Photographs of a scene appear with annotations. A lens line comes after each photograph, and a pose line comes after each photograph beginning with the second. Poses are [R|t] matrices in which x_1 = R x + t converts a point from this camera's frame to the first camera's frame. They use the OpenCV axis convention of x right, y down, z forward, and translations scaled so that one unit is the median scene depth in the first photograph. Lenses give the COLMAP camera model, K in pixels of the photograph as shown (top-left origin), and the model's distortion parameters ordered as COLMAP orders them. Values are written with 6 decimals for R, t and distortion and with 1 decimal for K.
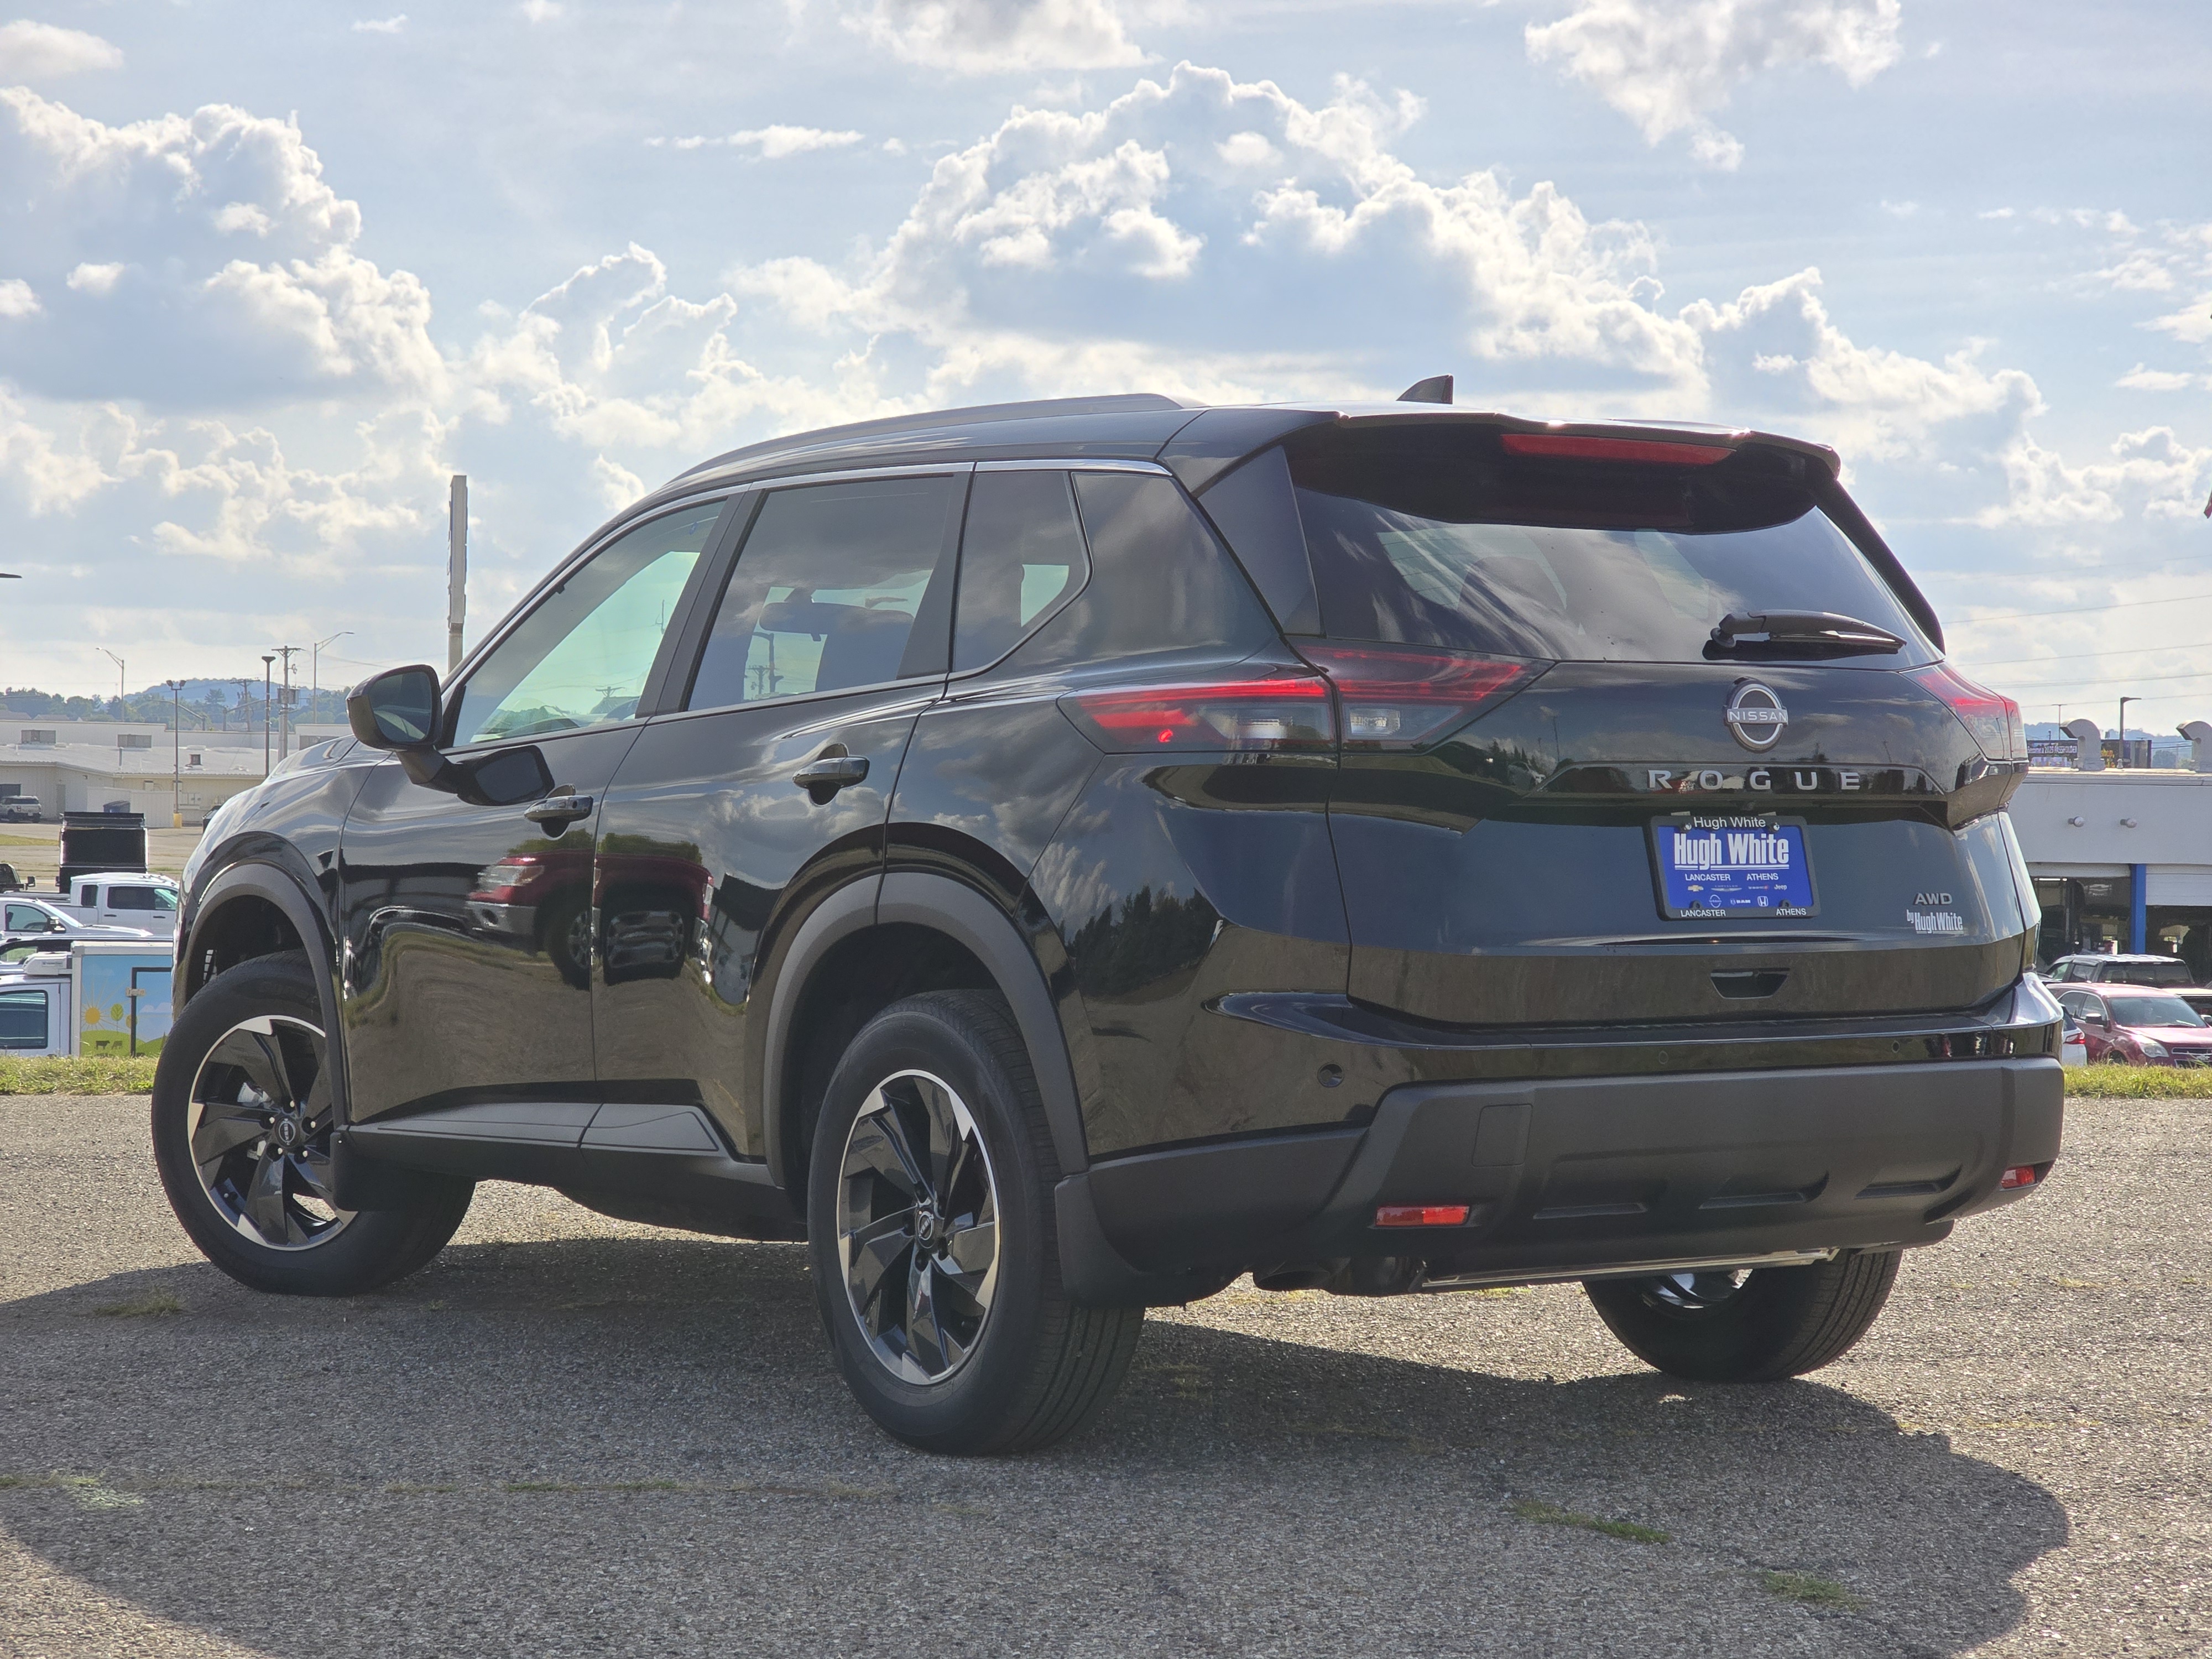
lens RADIAL K [[4450.4, 0, 1107.7], [0, 4450.4, 828.9], [0, 0, 1]] dist [-0.180666, 0.000000]
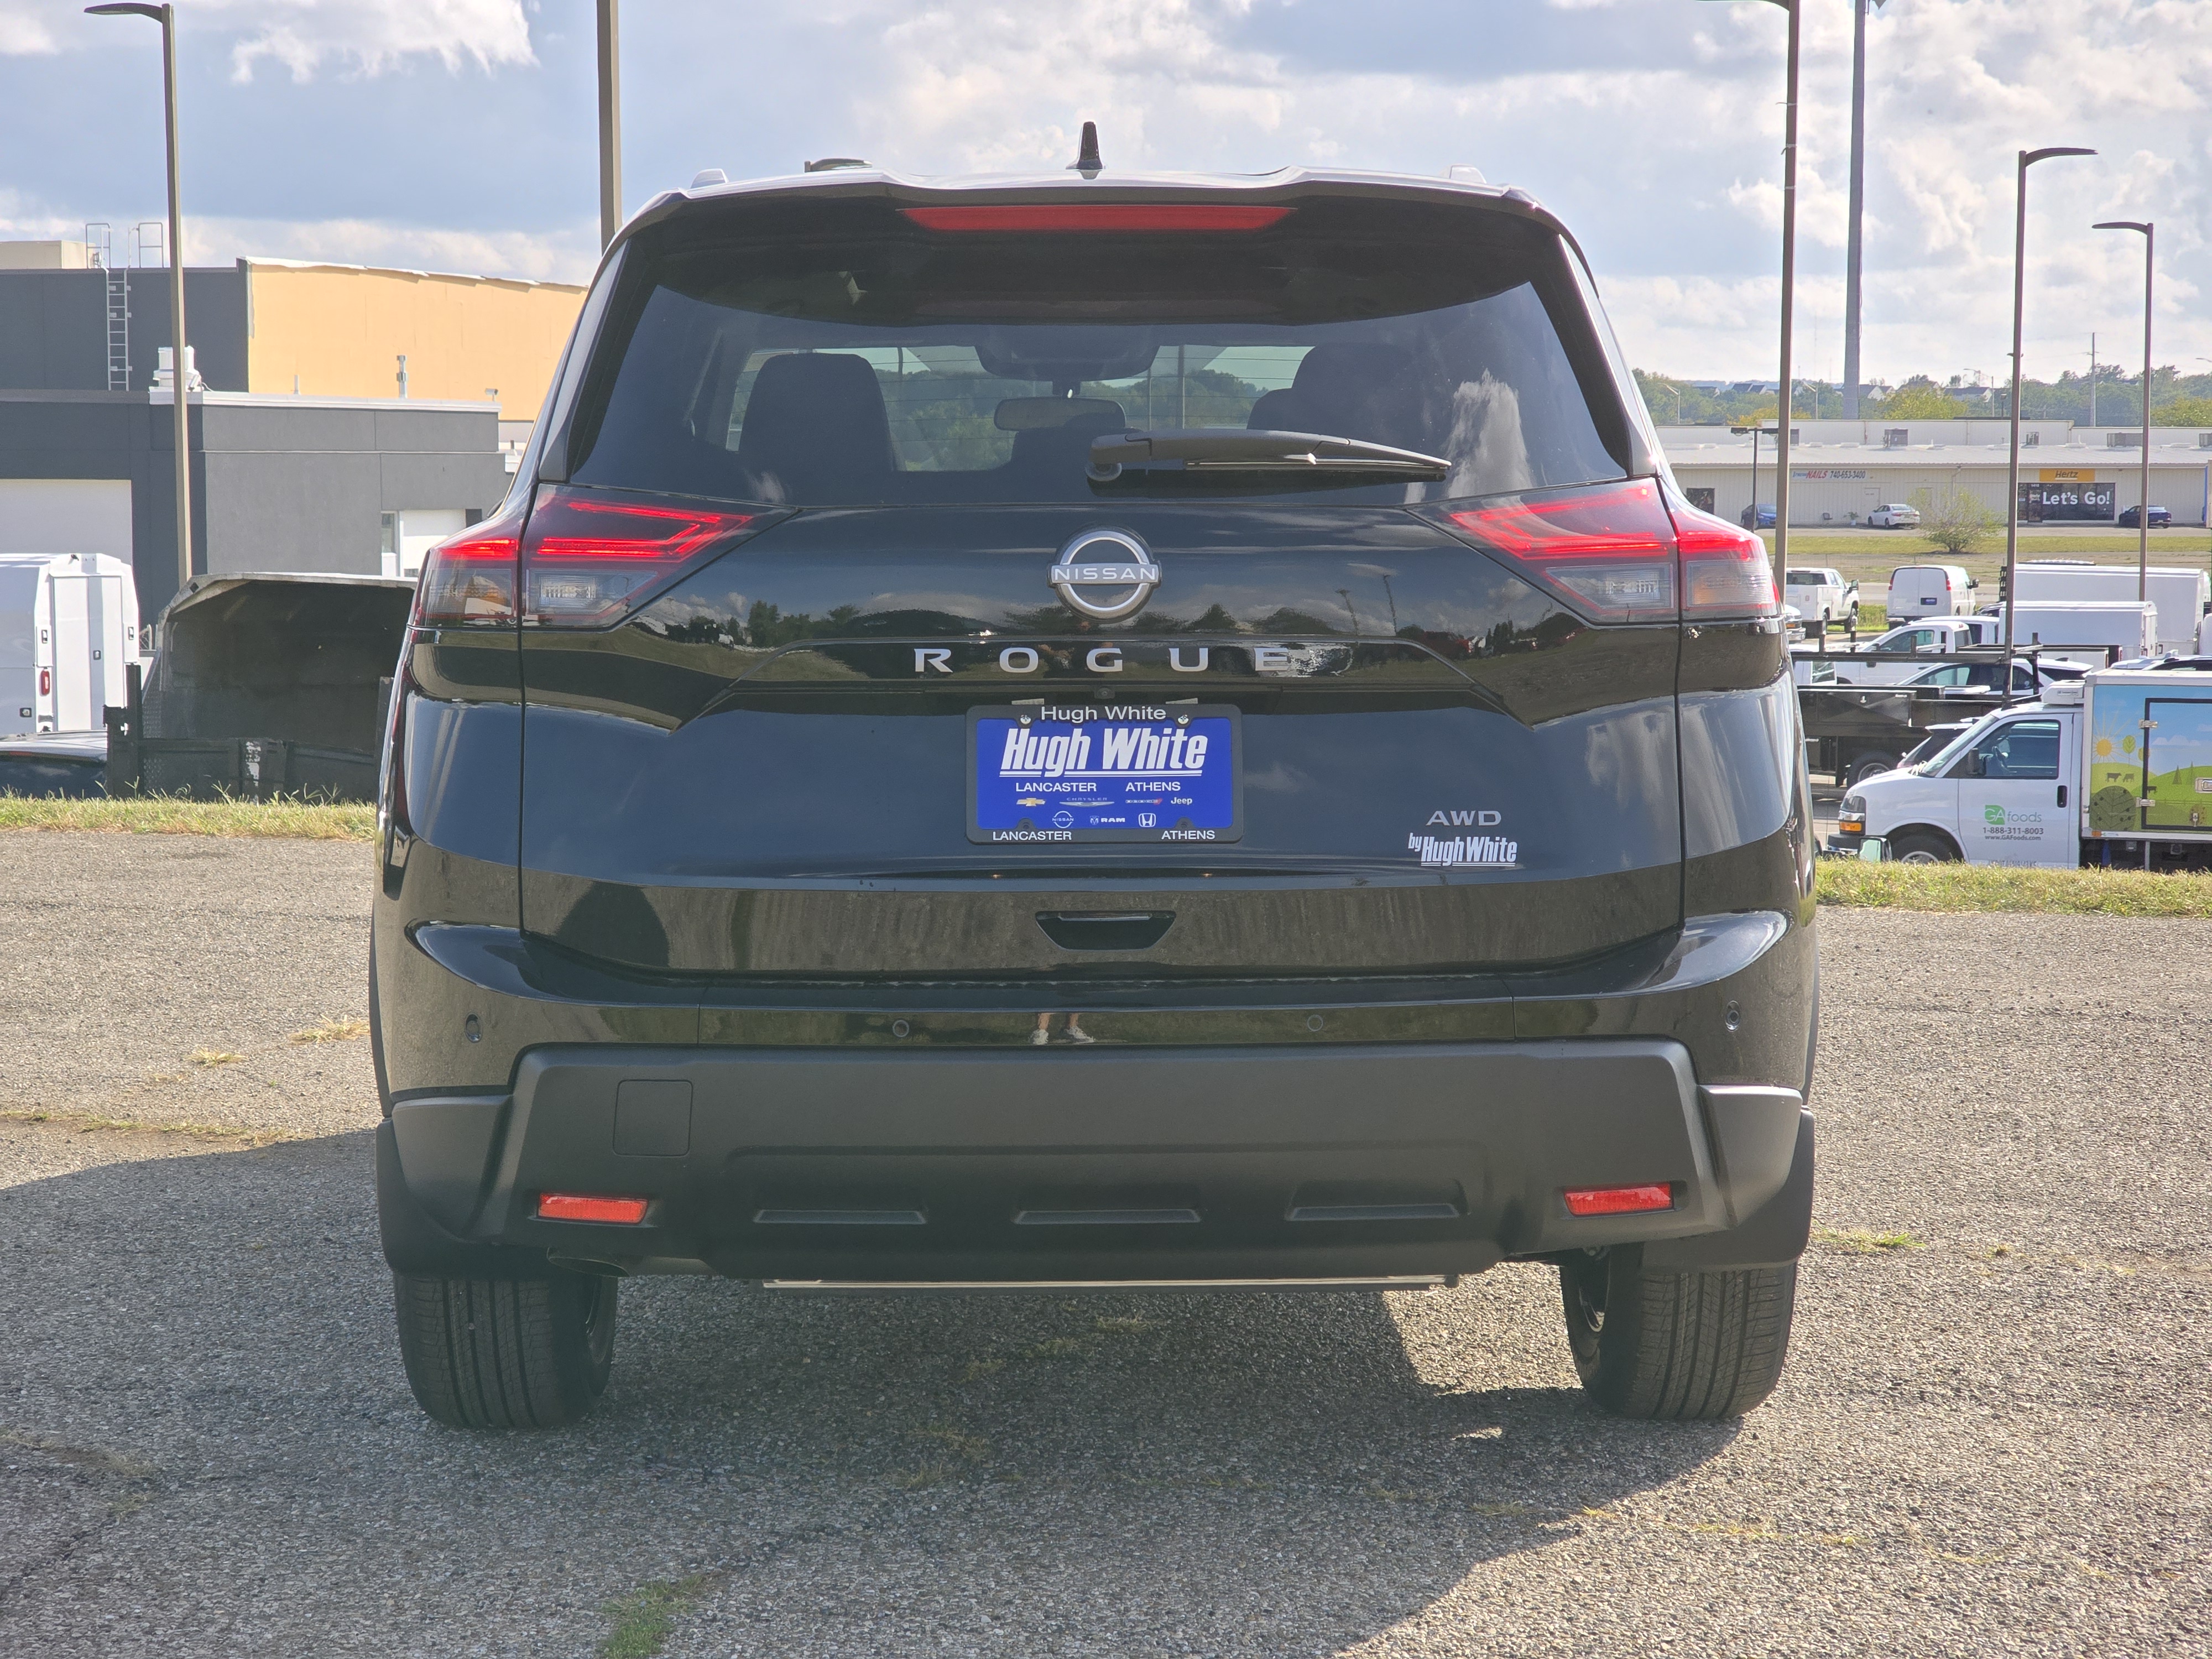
lens RADIAL K [[4450.4, 0, 1105.9], [0, 4450.4, 830.2], [0, 0, 1]] dist [-0.180666, 0.000000]
pose [[0.847086, 0.034314, -0.530348, 0.541335], [0.002342, 0.997663, 0.068291, -0.033310], [0.531451, -0.059090, 0.845025, 0.360891]]
